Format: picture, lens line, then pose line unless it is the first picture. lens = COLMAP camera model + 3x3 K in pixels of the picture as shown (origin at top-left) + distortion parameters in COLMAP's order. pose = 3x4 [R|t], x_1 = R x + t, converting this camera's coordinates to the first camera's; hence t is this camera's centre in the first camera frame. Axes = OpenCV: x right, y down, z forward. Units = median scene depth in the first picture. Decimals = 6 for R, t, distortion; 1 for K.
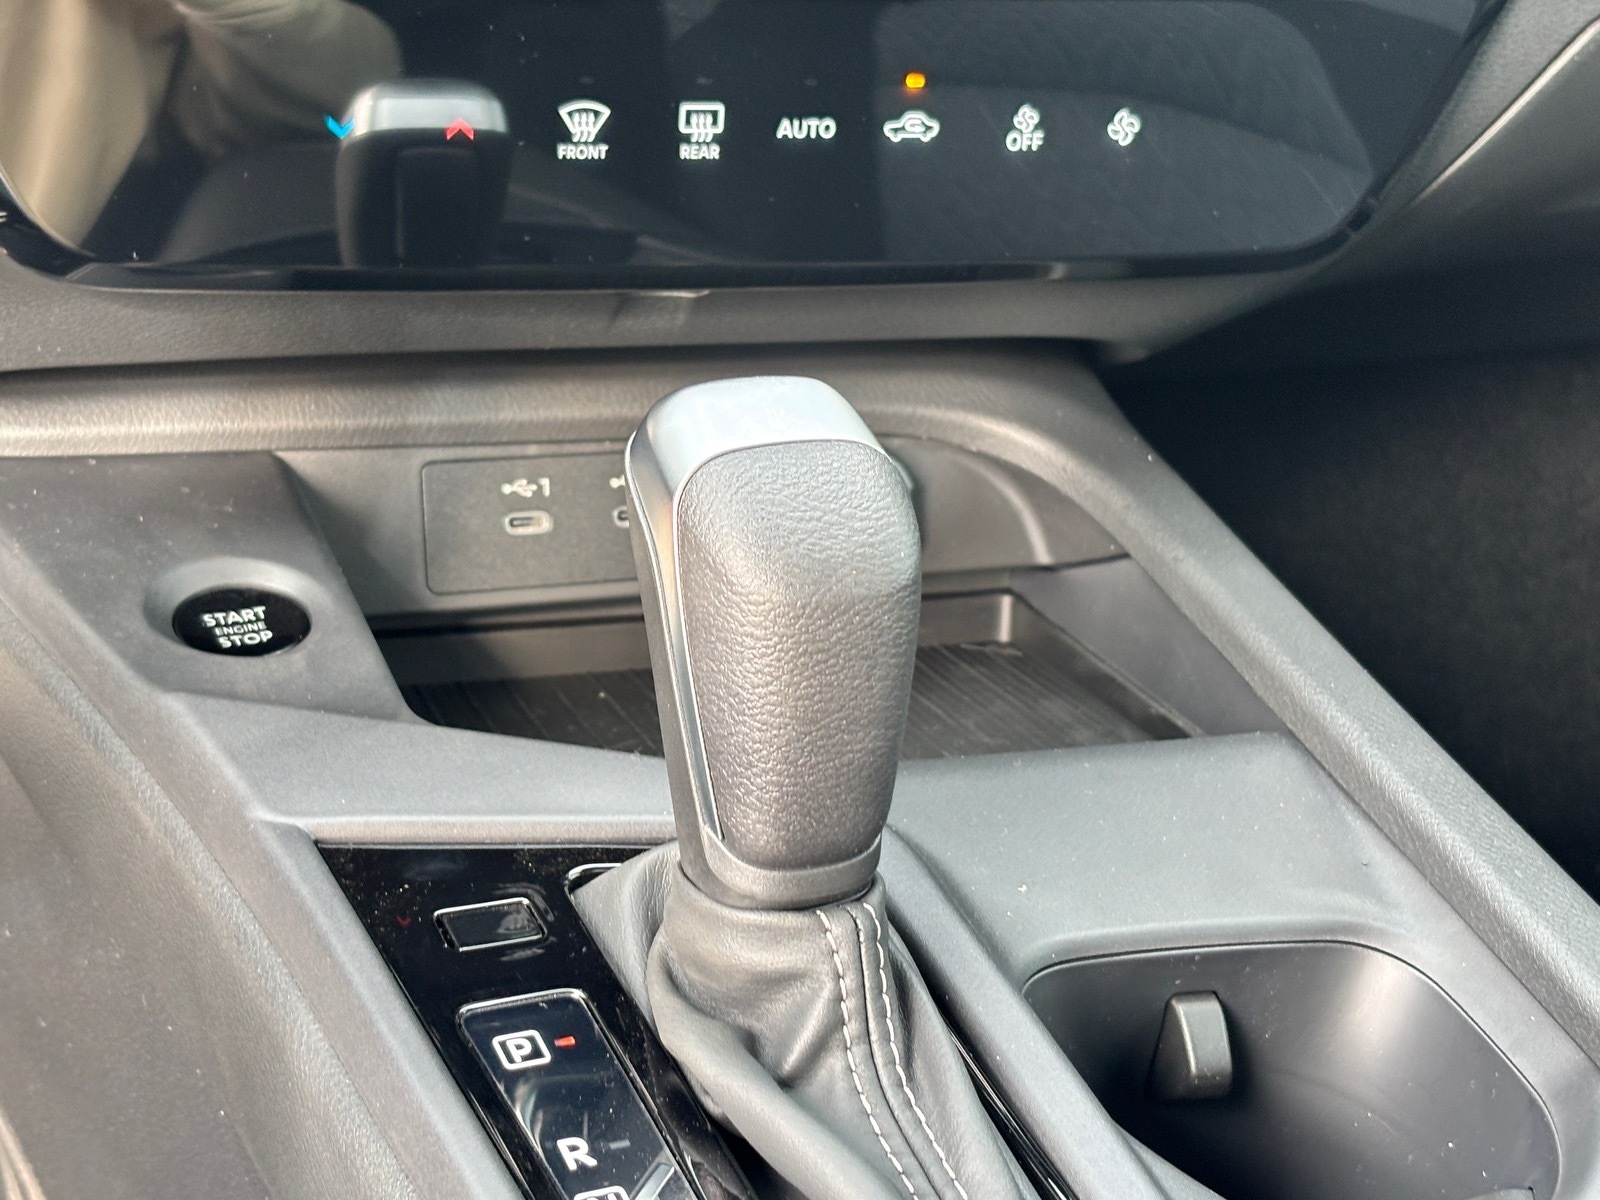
lens RADIAL K [[2798.1, 0, 800.0], [0, 2798.1, 600.0], [0, 0, 1]] dist [0.038787, 0.033160]
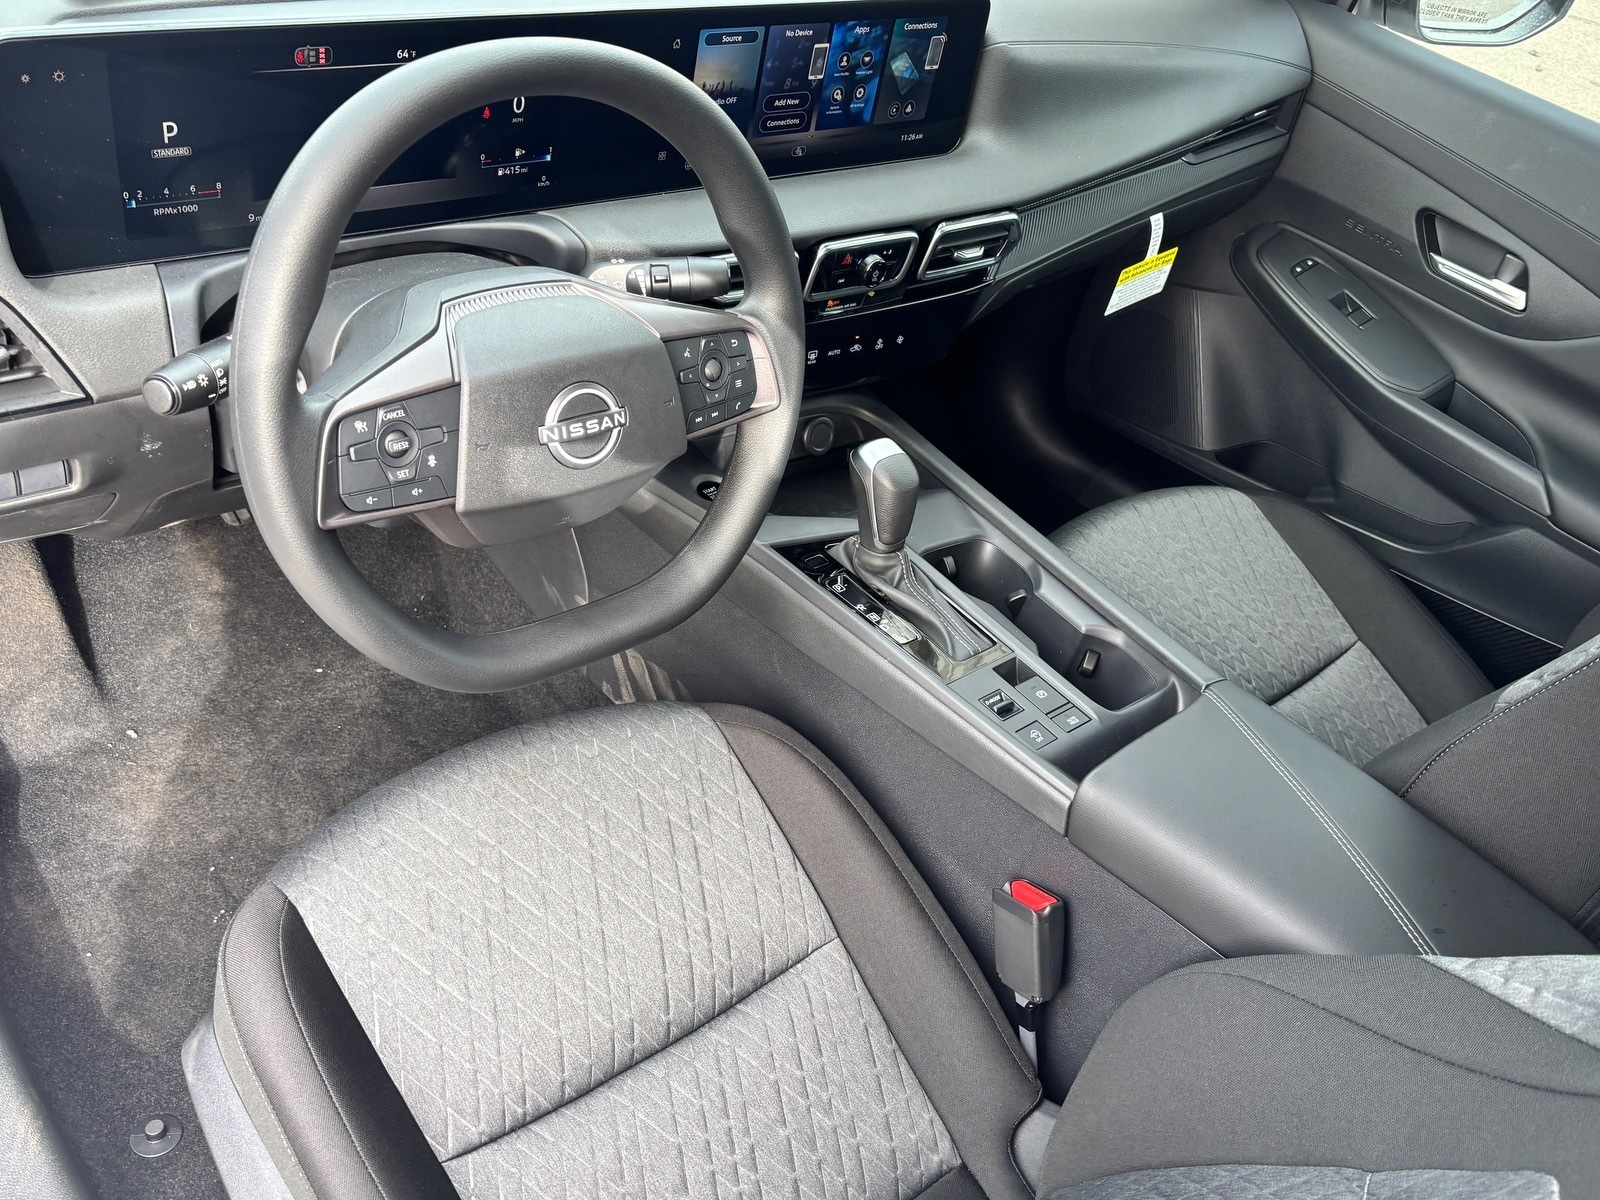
lens RADIAL K [[1443.0, 0, 787.2], [0, 1443.0, 602.1], [0, 0, 1]] dist [0.018062, -0.020655]
pose [[0.953628, -0.127732, 0.272541, -0.729125], [0.066057, 0.972228, 0.224520, -0.314346], [-0.293651, -0.196105, 0.935581, -1.066460]]
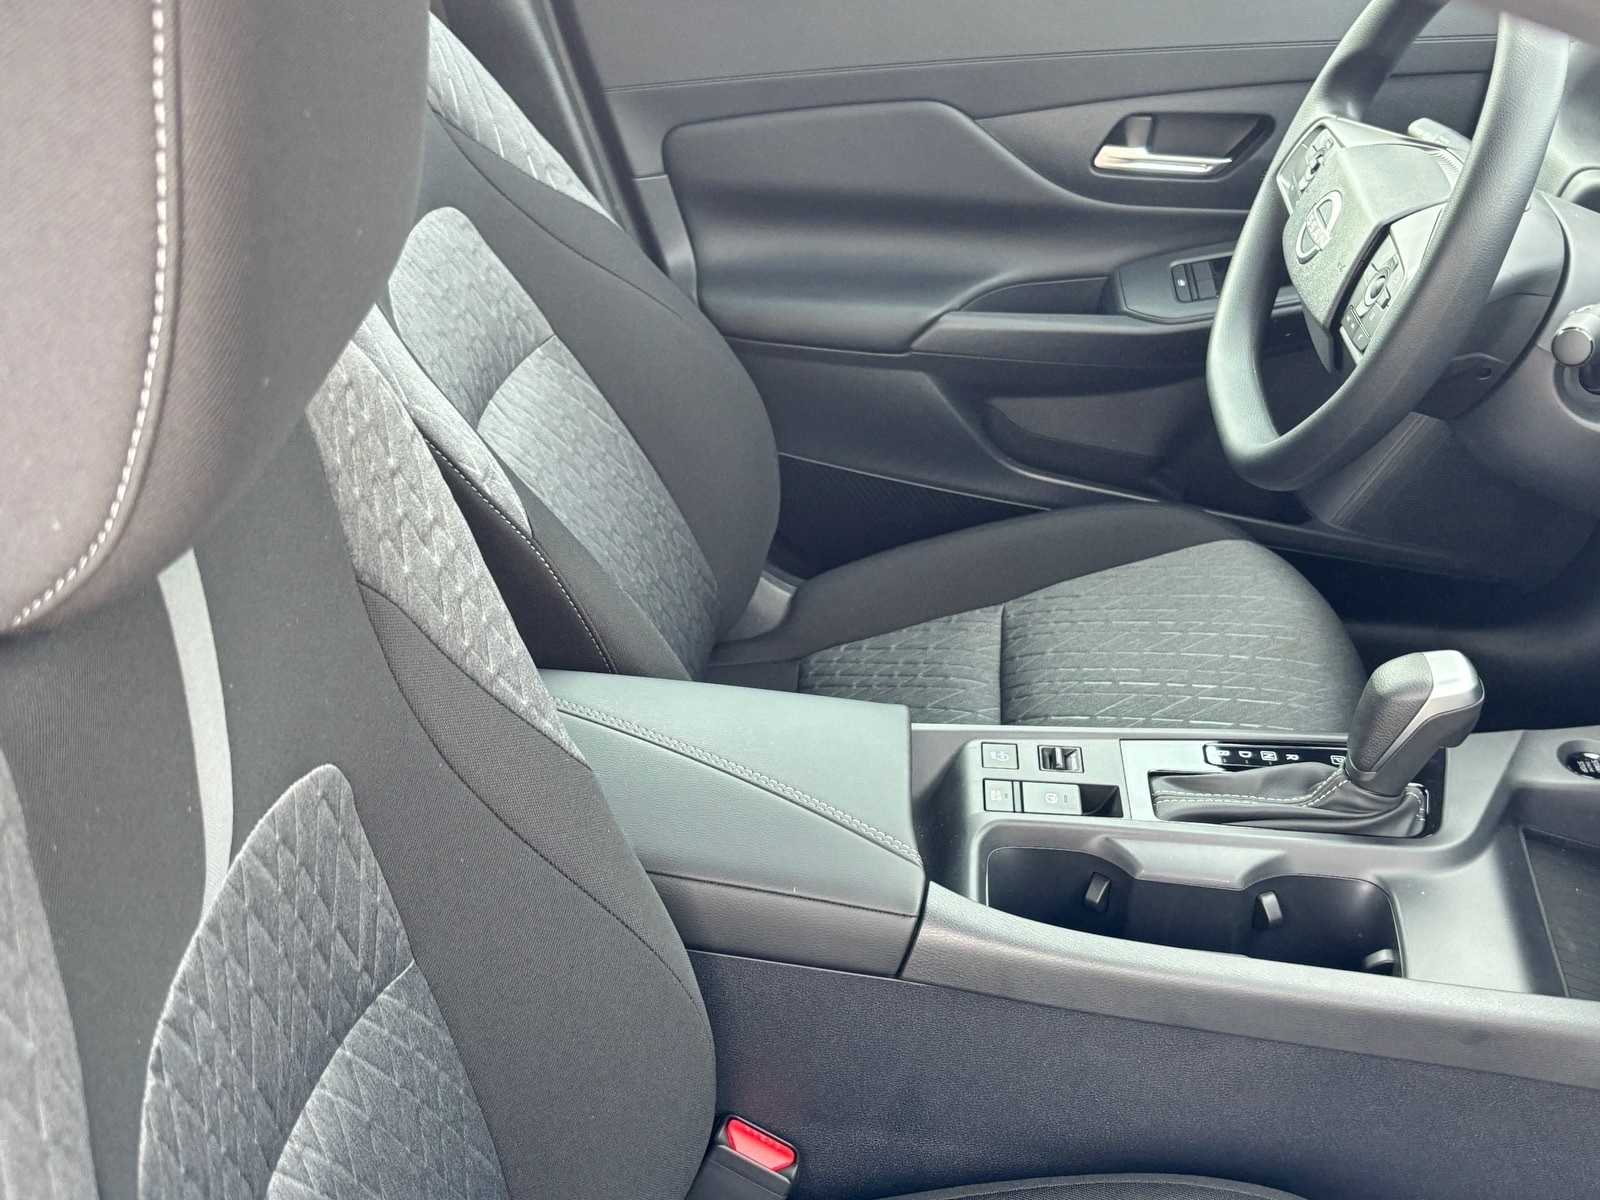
lens RADIAL K [[1879.6, 0, 797.4], [0, 1879.6, 559.3], [0, 0, 1]] dist [0.233653, -0.859938]
pose [[-0.455255, 0.333053, -0.825723, 1.803156], [-0.499338, 0.672321, 0.546485, -0.839773], [0.737160, 0.661105, -0.139771, 0.580923]]
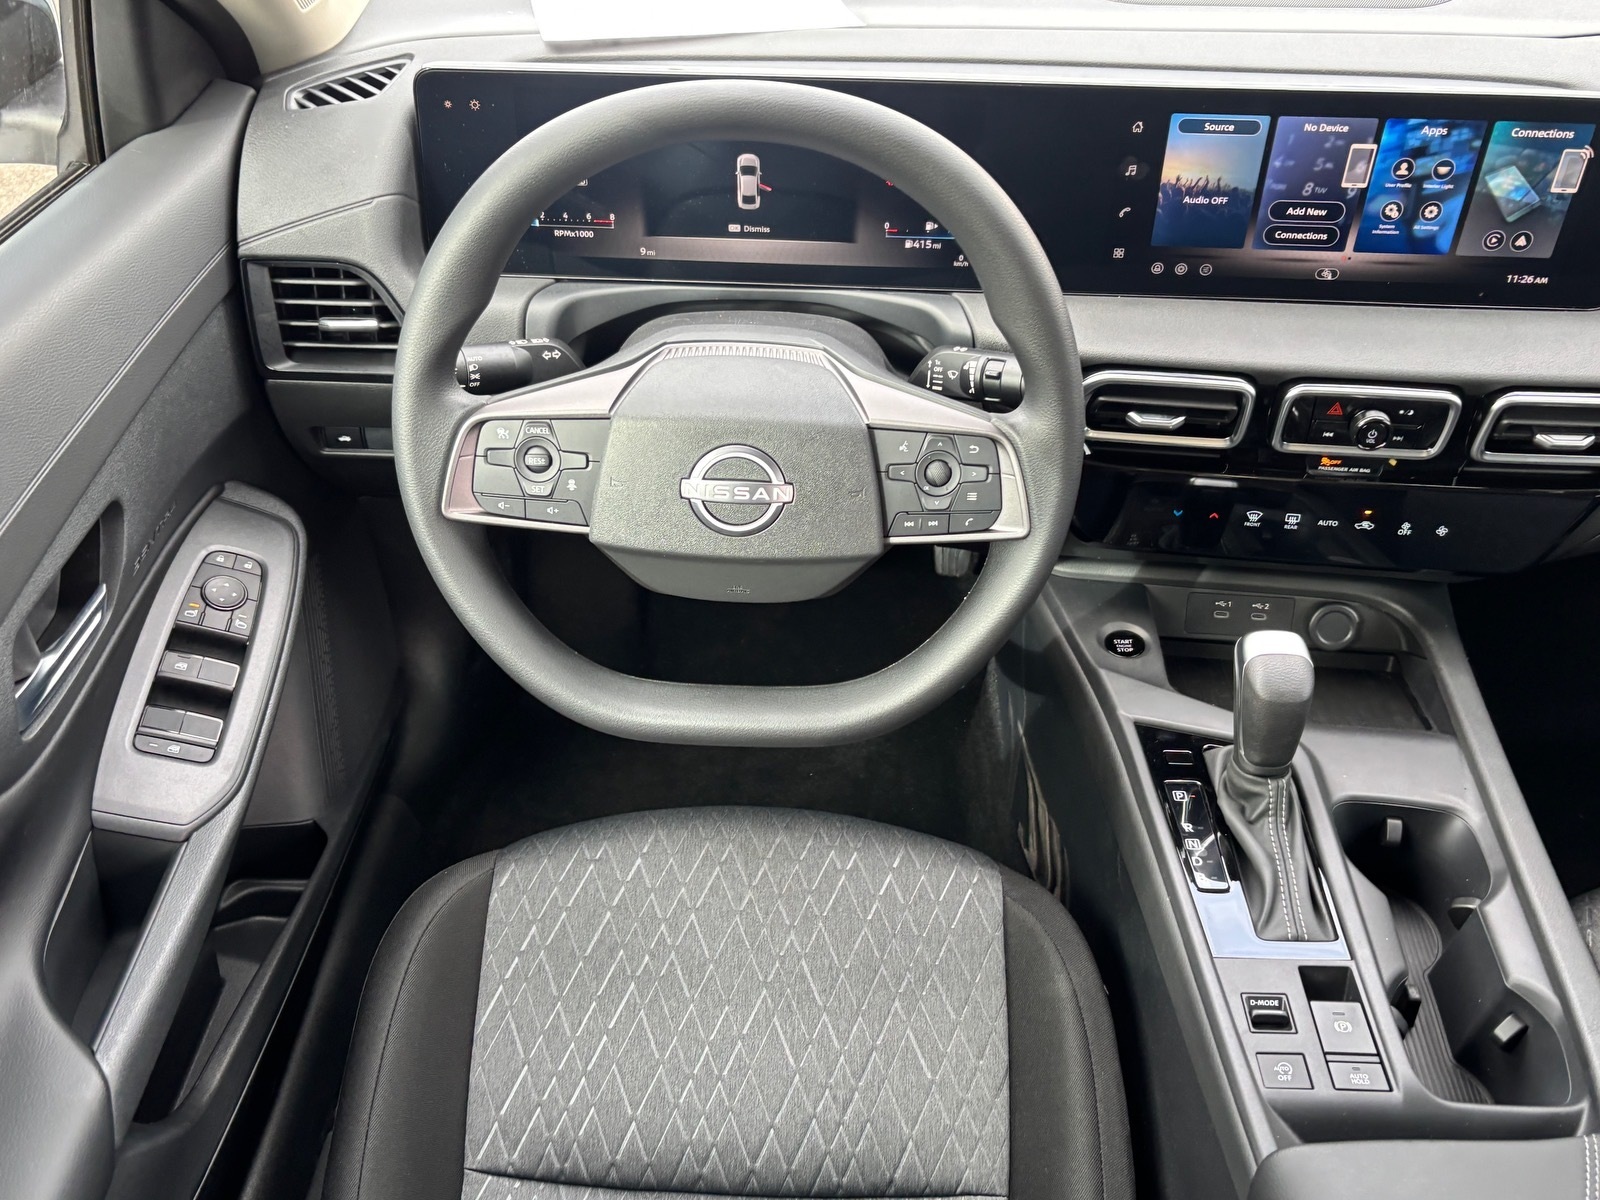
lens RADIAL K [[1418.6, 0, 800.0], [0, 1418.6, 600.0], [0, 0, 1]] dist [0.010093, 0.014057]
pose [[0.900385, 0.176133, -0.397849, 0.131748], [-0.122237, 0.979971, 0.157207, -0.288873], [0.417570, -0.092915, 0.903882, -0.786573]]
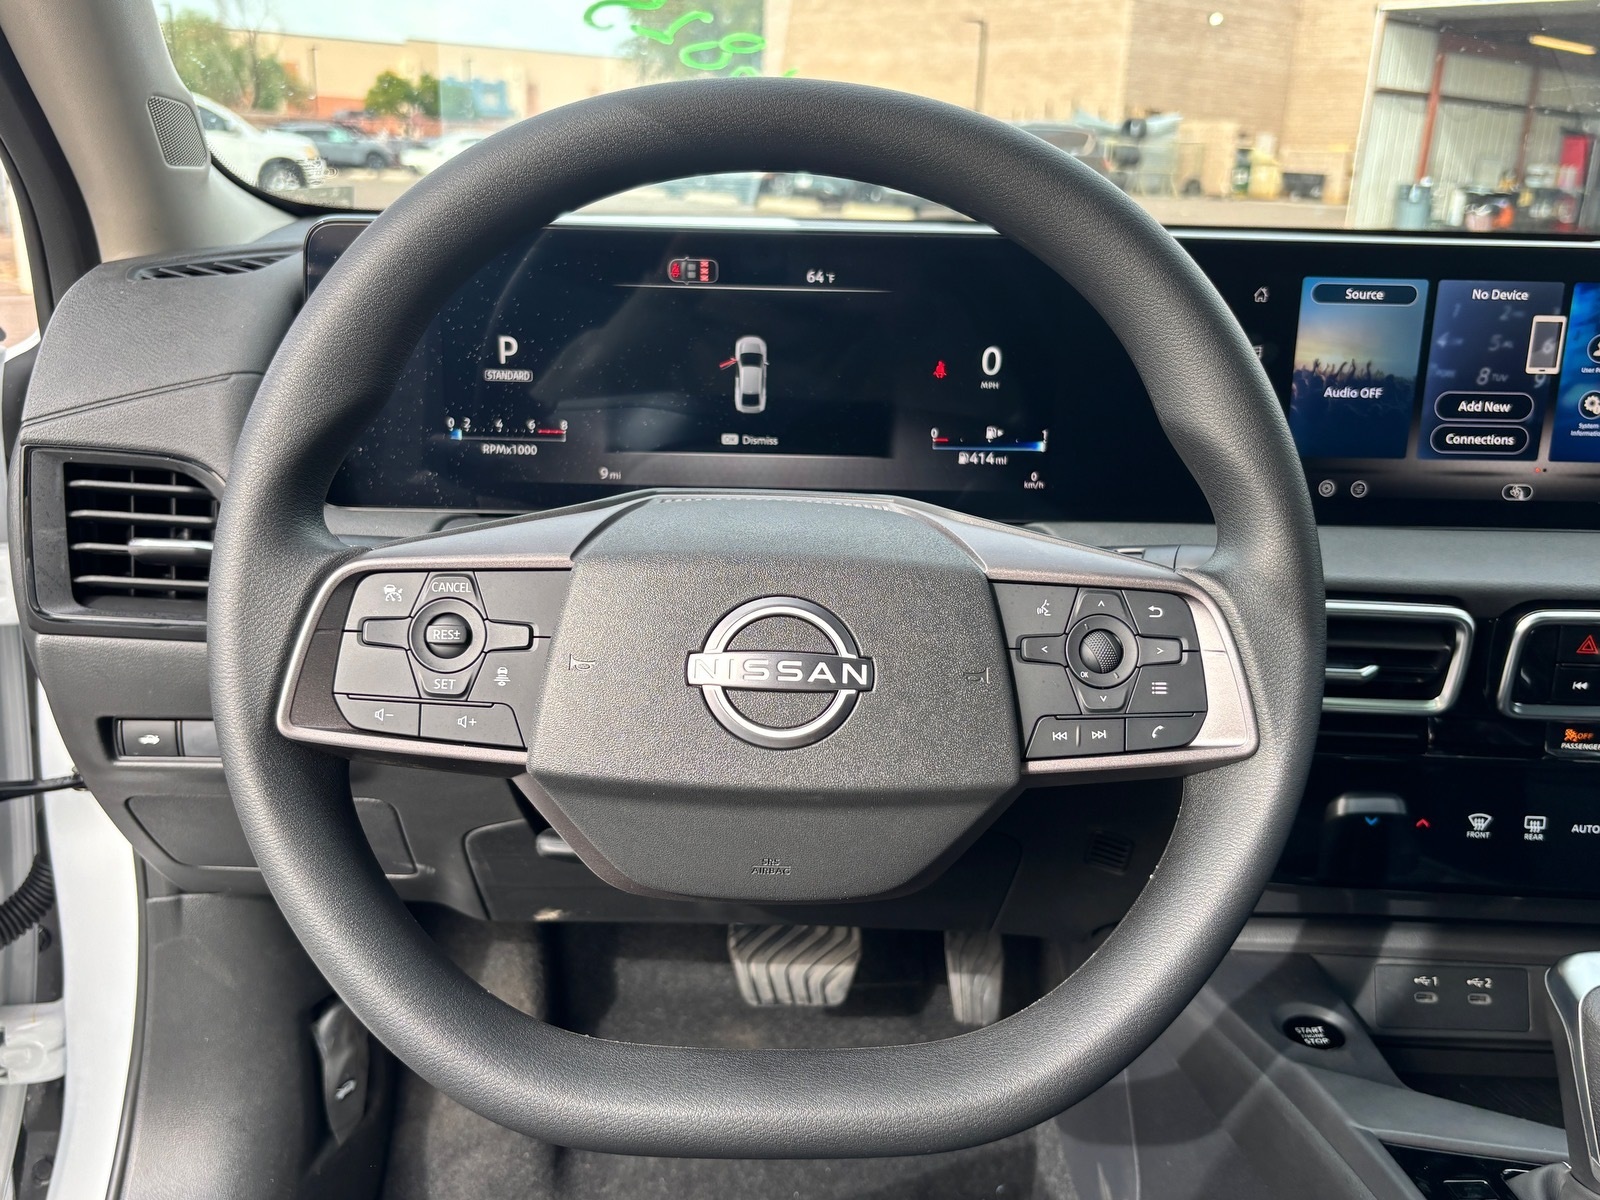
lens RADIAL K [[1403.1, 0, 789.4], [0, 1403.1, 613.6], [0, 0, 1]] dist [0.044934, -0.070876]
pose [[0.928774, 0.004103, -0.370625, -0.184028], [-0.100211, 0.965478, -0.240437, -0.002627], [0.356844, 0.260452, 0.897122, -0.297213]]
